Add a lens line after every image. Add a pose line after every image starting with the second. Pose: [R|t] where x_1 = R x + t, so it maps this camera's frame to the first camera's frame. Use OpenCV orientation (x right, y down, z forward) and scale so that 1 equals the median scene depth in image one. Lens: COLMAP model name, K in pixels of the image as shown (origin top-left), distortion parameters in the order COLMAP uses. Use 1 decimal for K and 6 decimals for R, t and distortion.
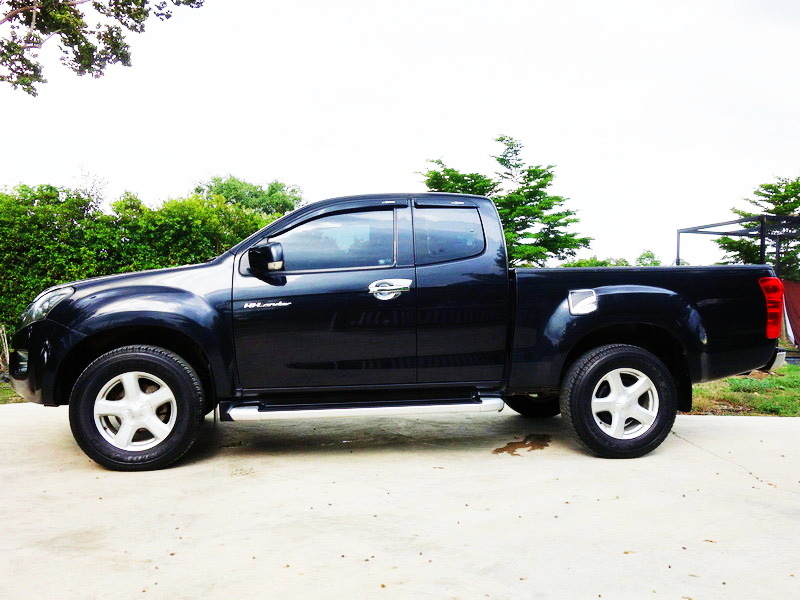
lens RADIAL K [[726.5, 0, 398.2], [0, 726.5, 302.1], [0, 0, 1]] dist [0.027345, -0.046399]
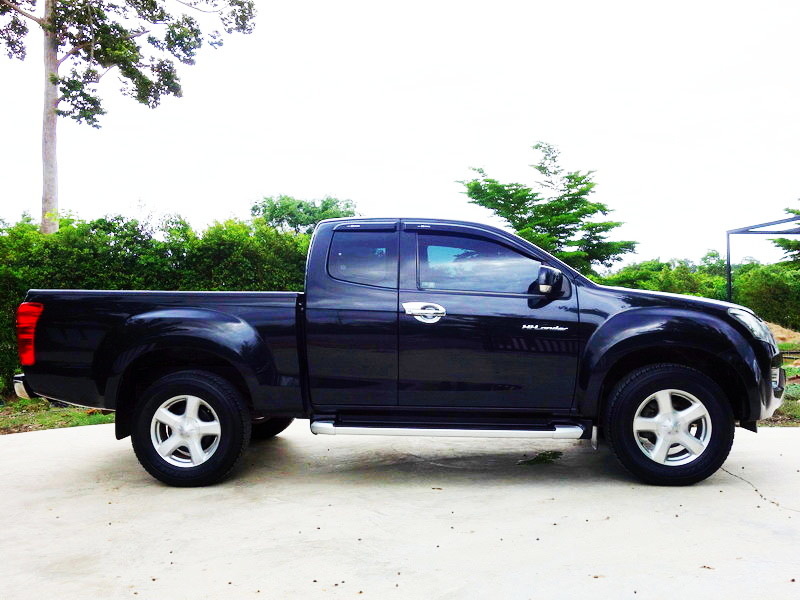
lens RADIAL K [[726.5, 0, 394.3], [0, 726.5, 297.9], [0, 0, 1]] dist [0.027345, -0.046399]
pose [[0.995392, -0.035414, -0.089109, 0.026291], [0.033722, 0.999223, -0.020425, -0.005334], [0.089763, 0.017326, 0.995812, -0.005517]]
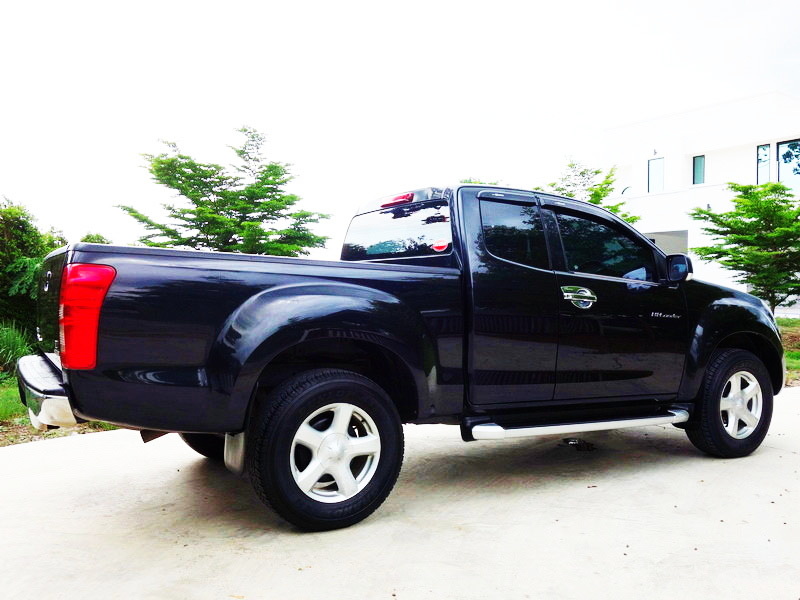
lens RADIAL K [[726.5, 0, 399.2], [0, 726.5, 302.0], [0, 0, 1]] dist [0.027345, -0.046399]
pose [[0.858713, -0.012722, 0.512298, -0.175183], [0.010354, 0.999918, 0.007476, -0.006057], [-0.512351, -0.001116, 0.858775, 0.086391]]
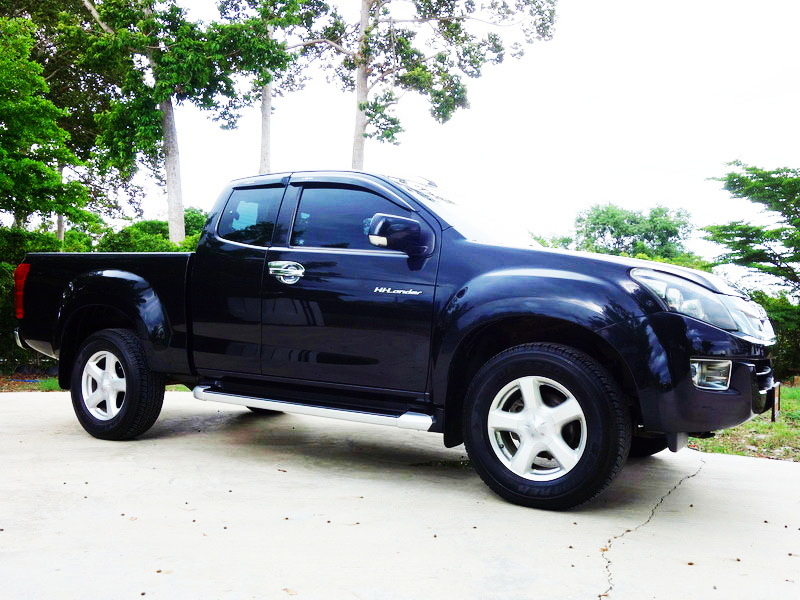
lens RADIAL K [[726.5, 0, 393.8], [0, 726.5, 298.1], [0, 0, 1]] dist [0.027345, -0.046399]
pose [[0.847473, -0.013258, -0.530673, 0.177253], [-0.014347, 0.998751, -0.047864, 0.015294], [0.530644, 0.048177, 0.846224, 0.083513]]
